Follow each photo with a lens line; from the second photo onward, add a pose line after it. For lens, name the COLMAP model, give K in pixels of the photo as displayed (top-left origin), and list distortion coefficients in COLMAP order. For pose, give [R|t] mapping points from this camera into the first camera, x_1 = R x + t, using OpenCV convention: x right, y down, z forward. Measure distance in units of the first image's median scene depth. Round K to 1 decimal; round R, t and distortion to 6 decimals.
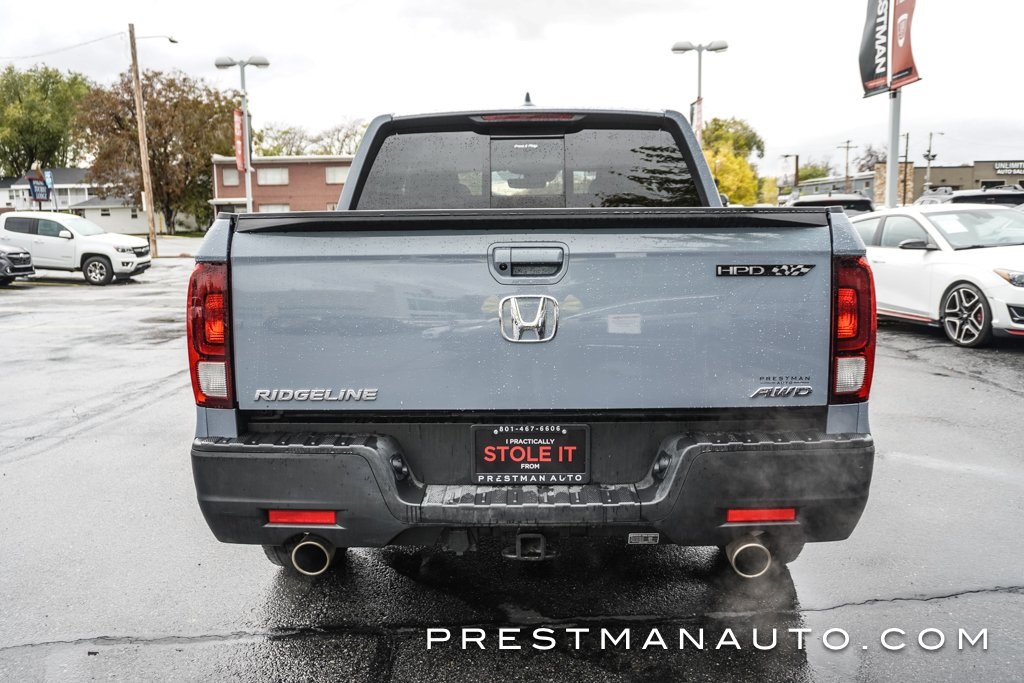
lens RADIAL K [[898.6, 0, 513.9], [0, 898.6, 343.8], [0, 0, 1]] dist [-0.028214, 0.011567]
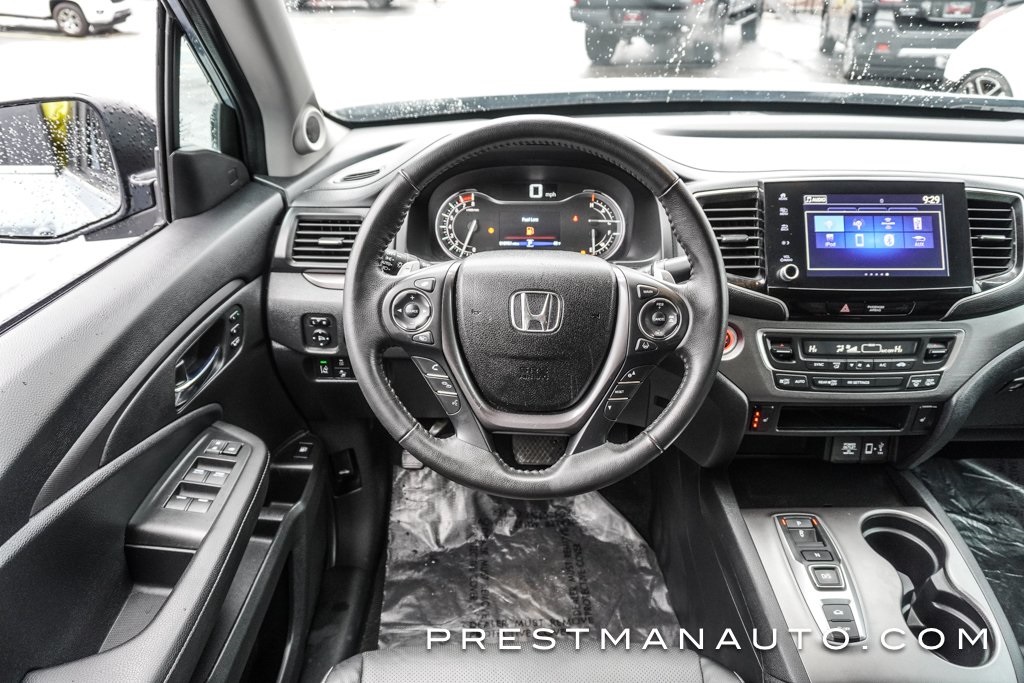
lens RADIAL K [[689.0, 0, 511.7], [0, 689.0, 341.3], [0, 0, 1]] dist [-0.034959, 0.029047]
pose [[0.999864, -0.000485, 0.016473, -0.016607], [-0.005672, 0.928370, 0.371614, -0.037548], [-0.015473, -0.371657, 0.928241, 0.205800]]
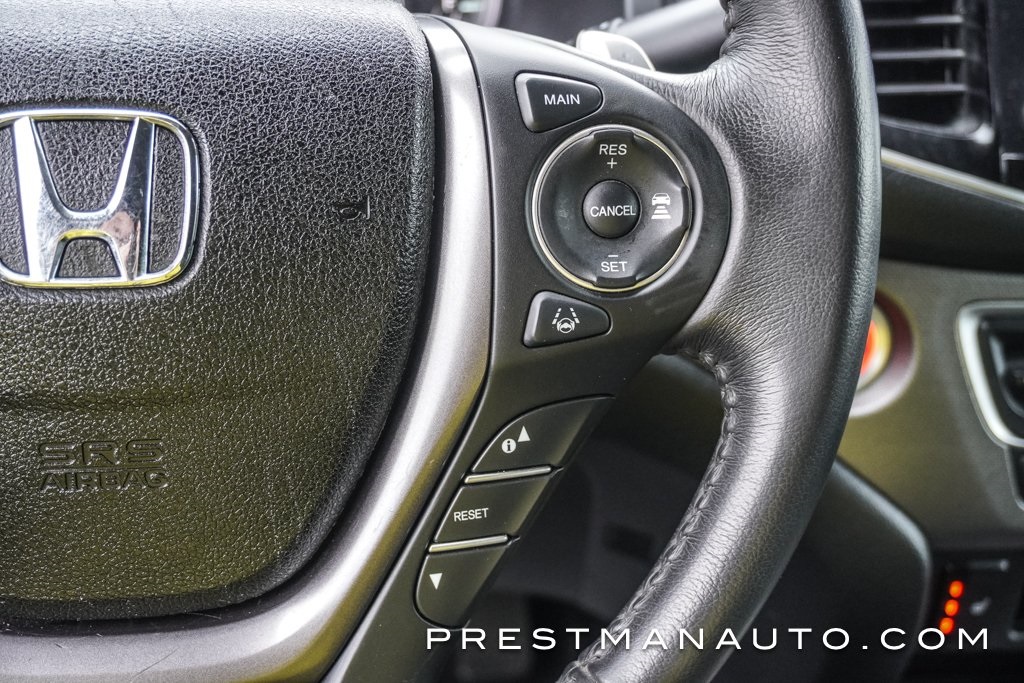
lens RADIAL K [[1408.0, 0, 512.5], [0, 1408.0, 344.1], [0, 0, 1]] dist [-0.021595, 0.000000]
pose [[0.982674, -0.057898, 0.176066, -0.012940], [-0.011238, 0.929595, 0.368410, -0.030517], [-0.185000, -0.364006, 0.912839, 0.222221]]
